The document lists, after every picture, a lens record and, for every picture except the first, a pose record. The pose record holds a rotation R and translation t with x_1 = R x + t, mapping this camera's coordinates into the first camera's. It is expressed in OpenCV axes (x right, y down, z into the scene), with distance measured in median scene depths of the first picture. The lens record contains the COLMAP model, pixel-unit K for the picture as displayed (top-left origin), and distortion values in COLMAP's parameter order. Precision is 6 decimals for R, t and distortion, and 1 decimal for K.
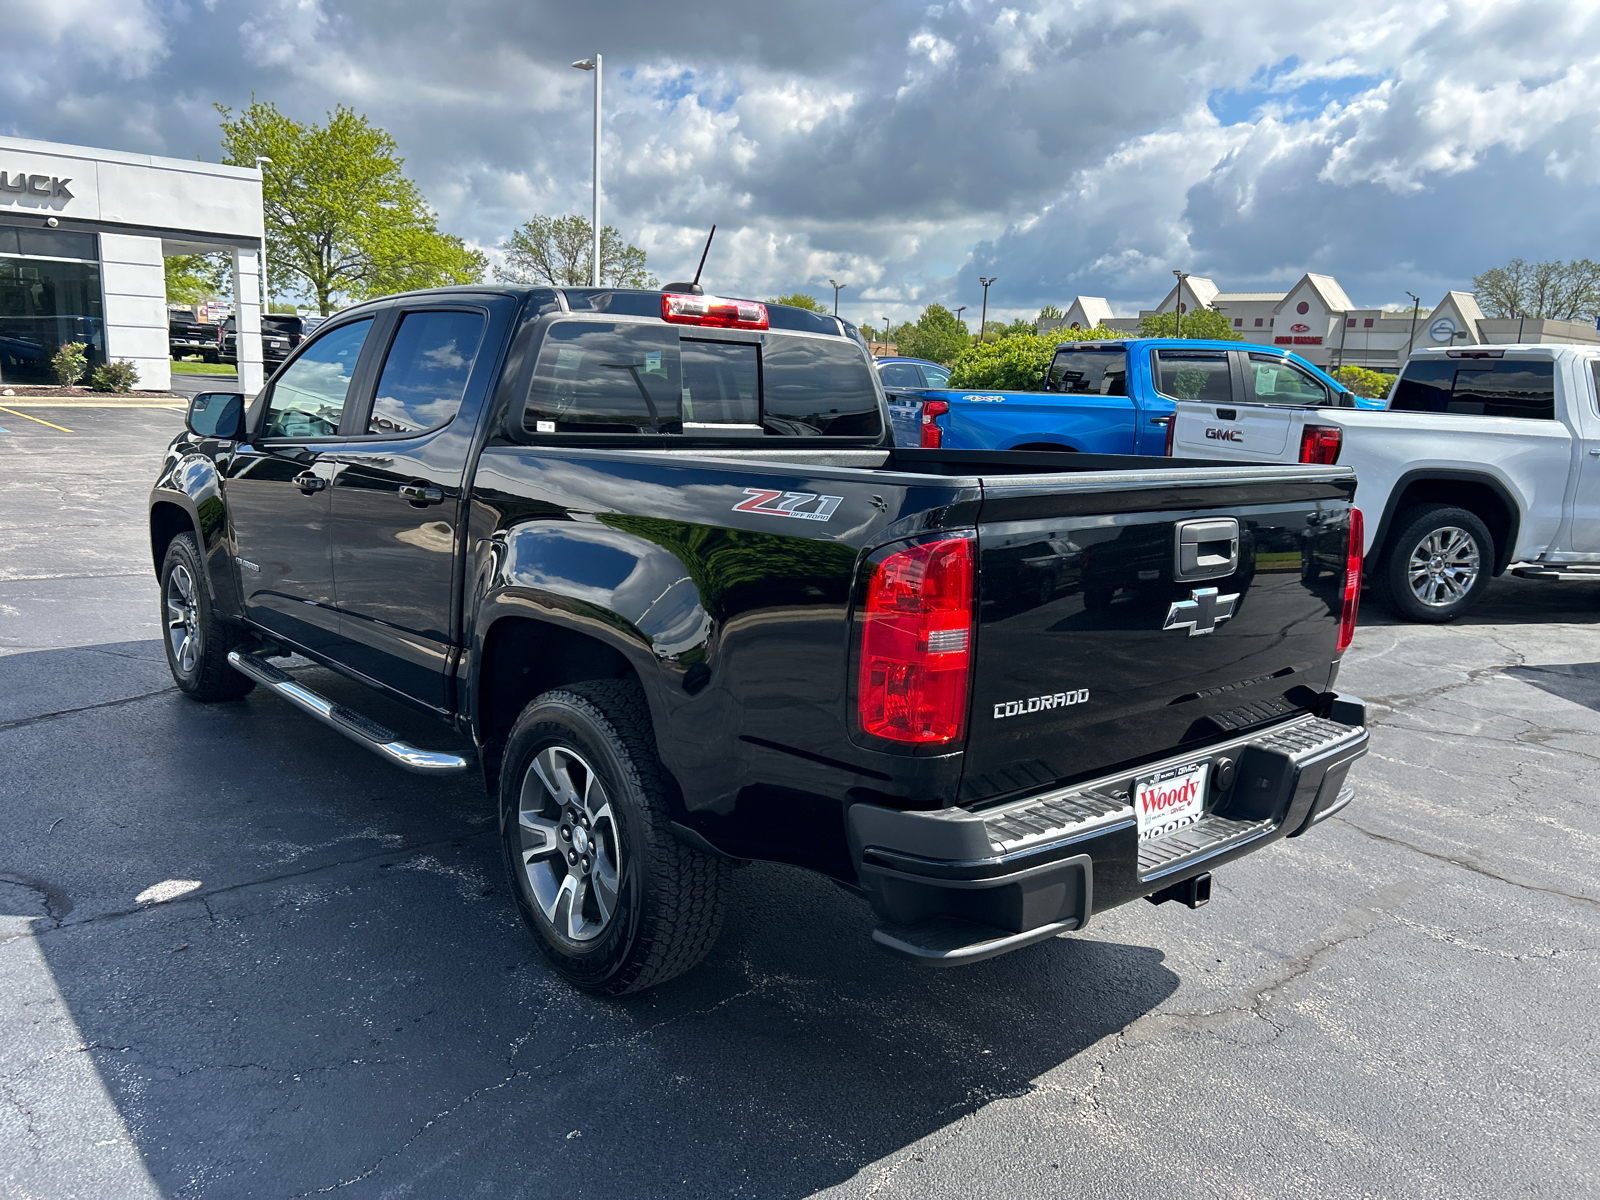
lens RADIAL K [[1208.8, 0, 786.6], [0, 1208.8, 607.7], [0, 0, 1]] dist [0.034054, -0.035554]
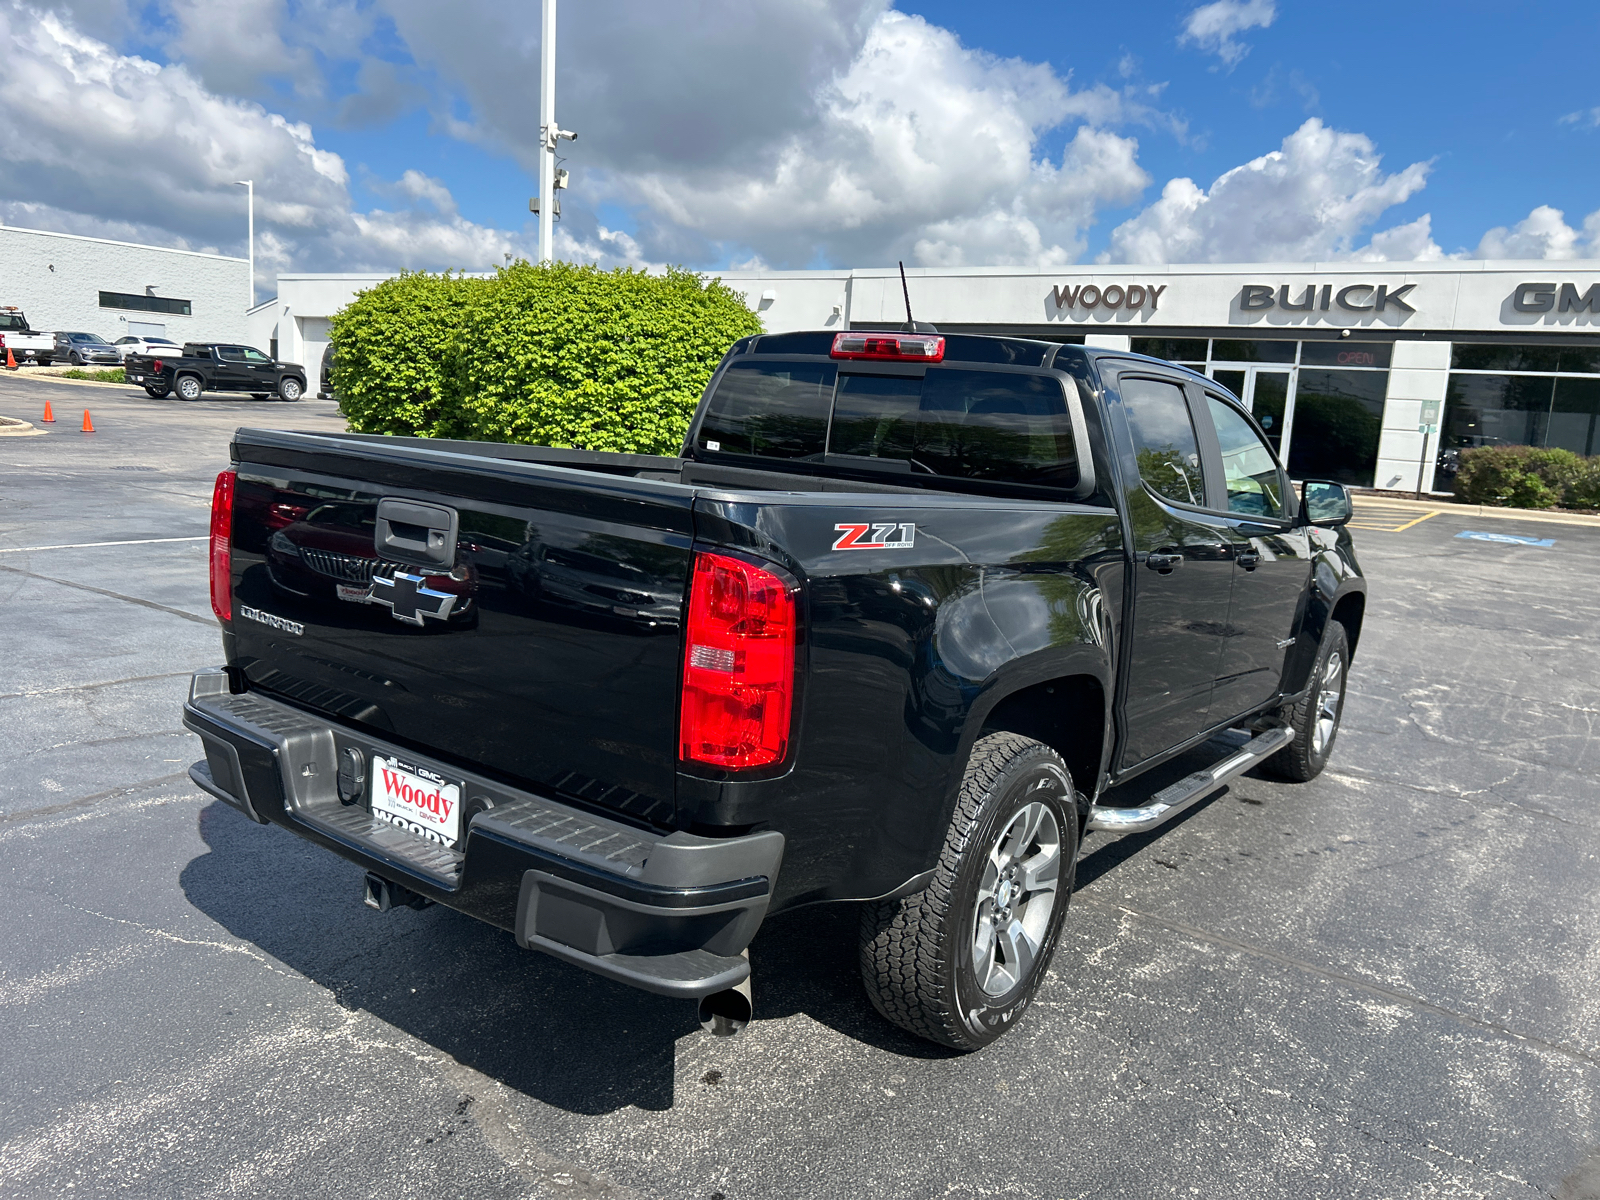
lens RADIAL K [[1208.8, 0, 783.8], [0, 1208.8, 602.3], [0, 0, 1]] dist [0.034054, -0.035554]
pose [[0.221946, 0.127932, -0.966630, 0.089959], [-0.240790, 0.967843, 0.072805, -0.009040], [0.944860, 0.216596, 0.245614, 0.070882]]
